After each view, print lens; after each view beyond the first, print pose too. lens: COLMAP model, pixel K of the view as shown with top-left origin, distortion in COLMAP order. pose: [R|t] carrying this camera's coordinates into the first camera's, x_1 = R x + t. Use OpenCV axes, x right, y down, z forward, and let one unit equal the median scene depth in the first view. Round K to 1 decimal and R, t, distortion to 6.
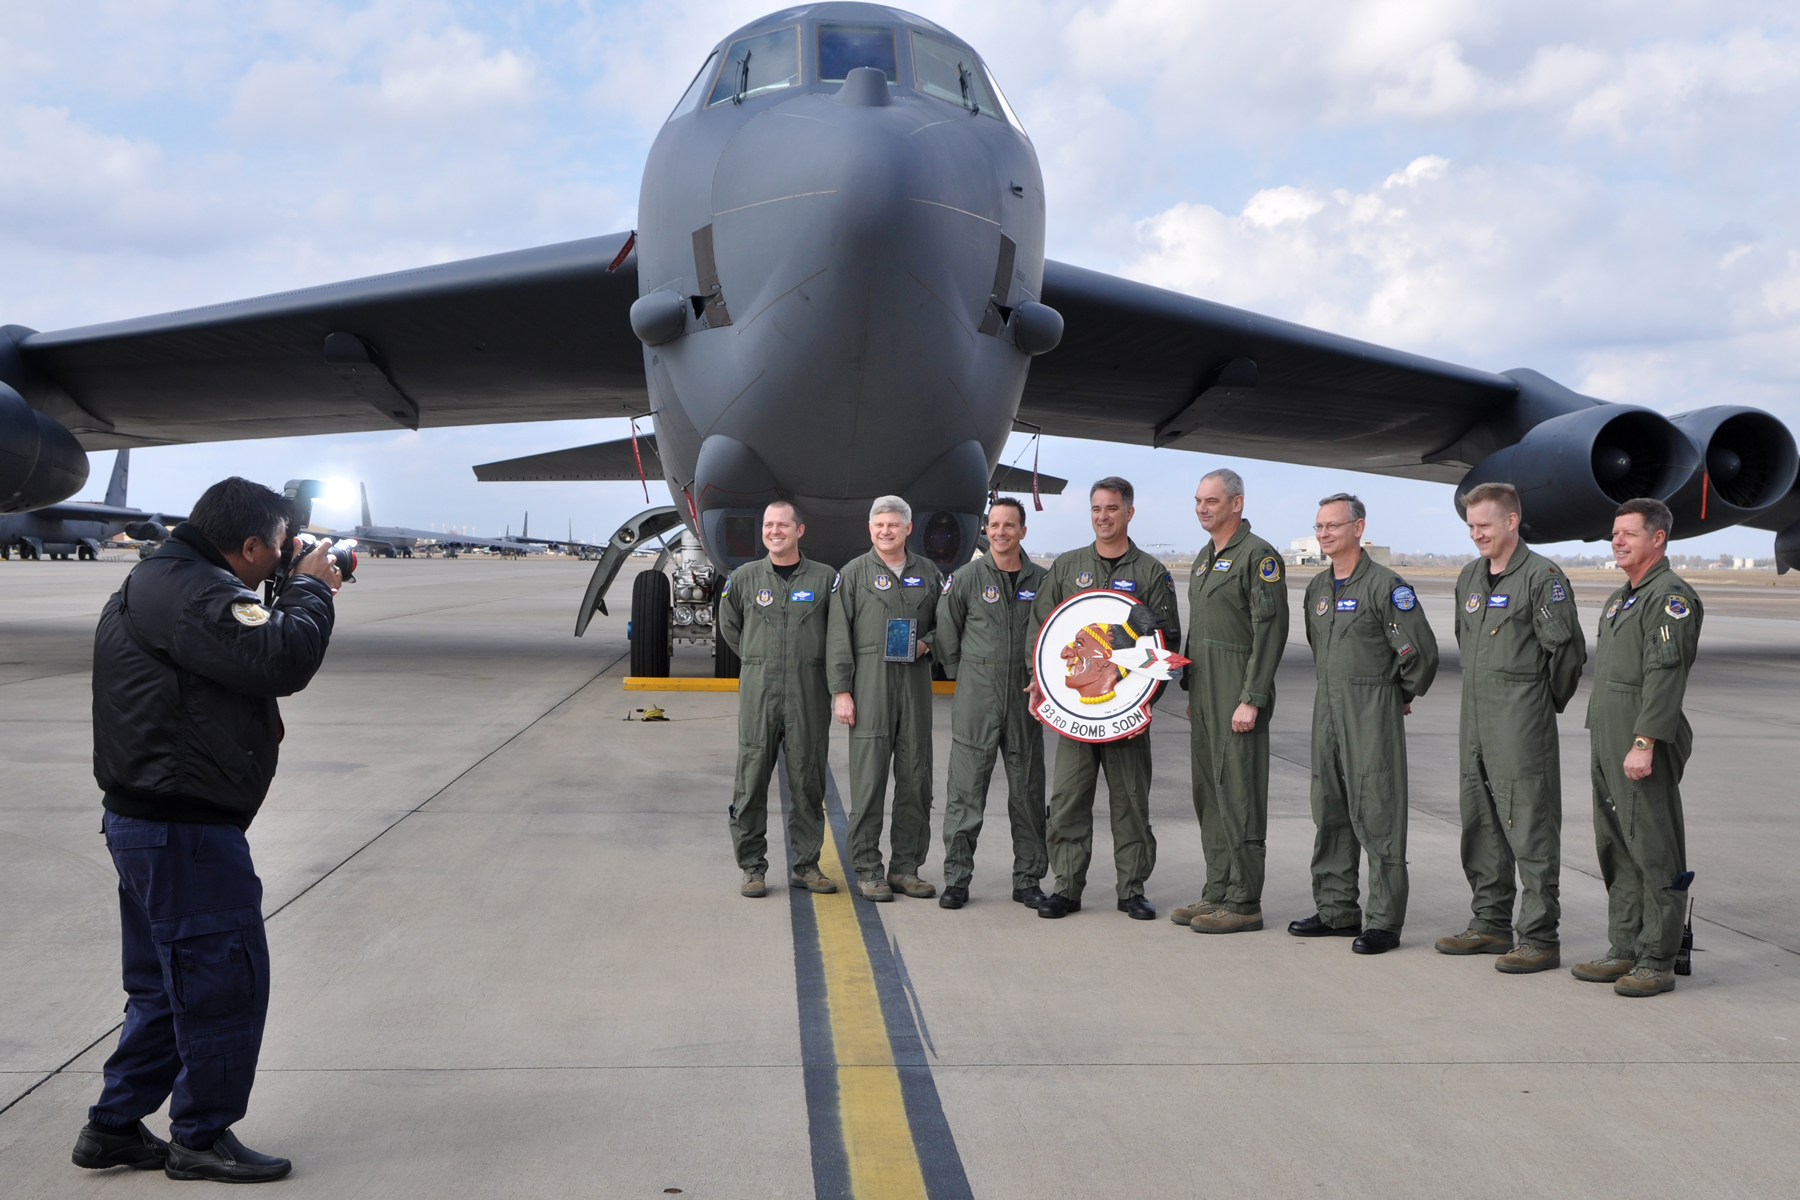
lens RADIAL K [[2107.4, 0, 900.0], [0, 2107.4, 600.0], [0, 0, 1]] dist [-0.001077, -0.011112]
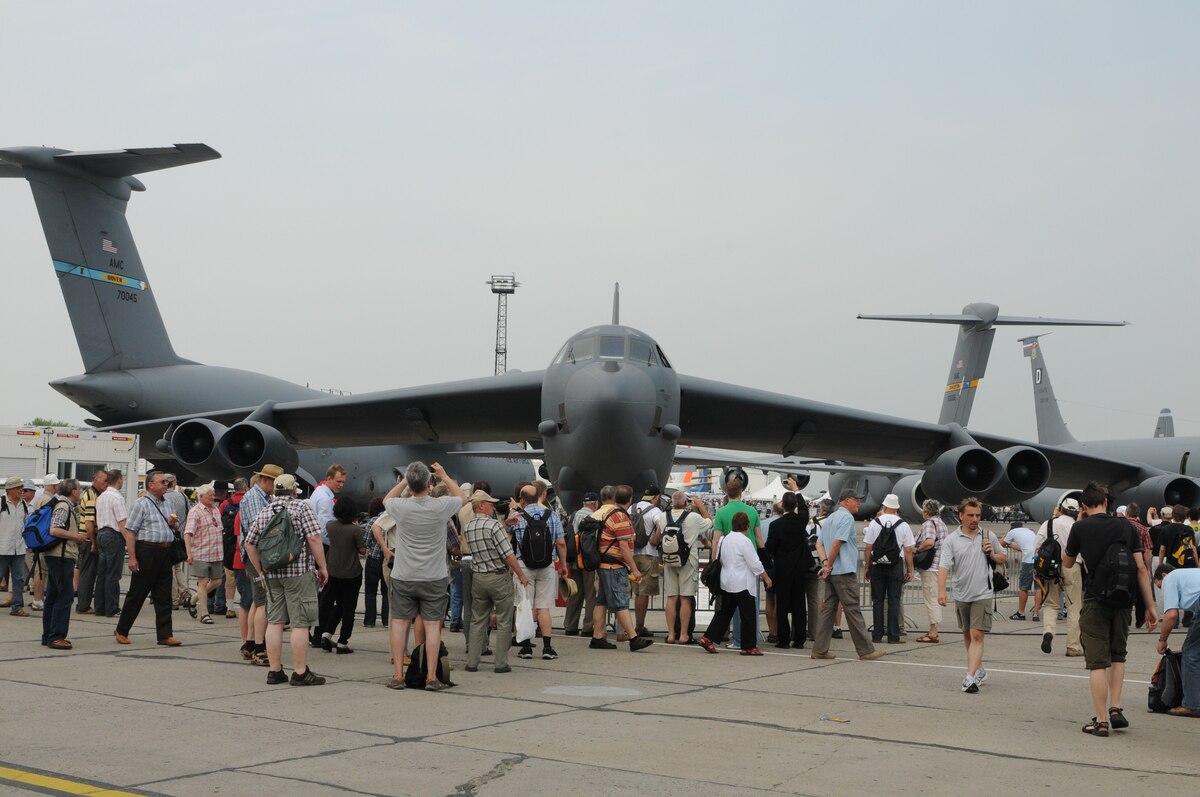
lens RADIAL K [[1405.0, 0, 600.0], [0, 1405.0, 398.5], [0, 0, 1]] dist [-0.001077, -0.011112]
pose [[0.996956, 0.007040, -0.077653, 0.097086], [-0.014692, 0.995037, -0.098418, 0.018210], [0.076575, 0.099259, 0.992111, -0.830958]]
